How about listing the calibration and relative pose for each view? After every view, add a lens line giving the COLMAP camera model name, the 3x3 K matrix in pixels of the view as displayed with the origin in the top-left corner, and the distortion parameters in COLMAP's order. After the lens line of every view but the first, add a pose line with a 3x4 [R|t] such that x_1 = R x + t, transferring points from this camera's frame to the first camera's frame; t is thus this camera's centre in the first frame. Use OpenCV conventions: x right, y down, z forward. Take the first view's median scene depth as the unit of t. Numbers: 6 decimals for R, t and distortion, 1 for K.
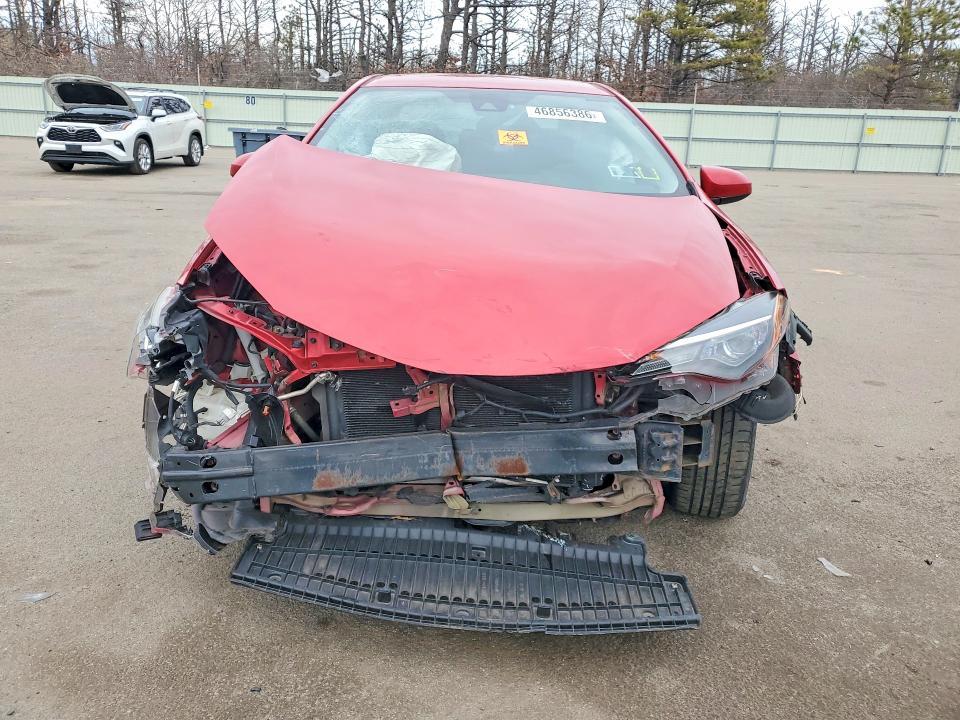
lens RADIAL K [[691.0, 0, 480.0], [0, 691.0, 360.0], [0, 0, 1]] dist [0.015820, 0.001093]
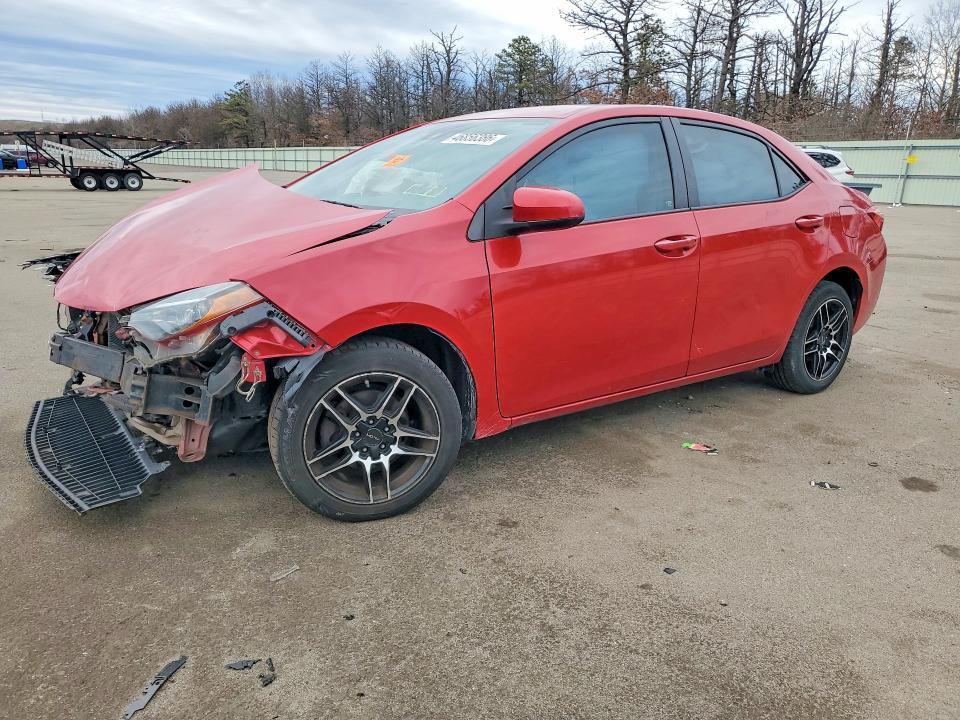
lens RADIAL K [[691.0, 0, 480.0], [0, 691.0, 360.0], [0, 0, 1]] dist [0.015820, 0.001093]
pose [[0.657151, 0.183535, -0.731073, 1.015763], [-0.237395, 0.970939, 0.030363, -0.074835], [0.715400, 0.153600, 0.681623, 0.344560]]
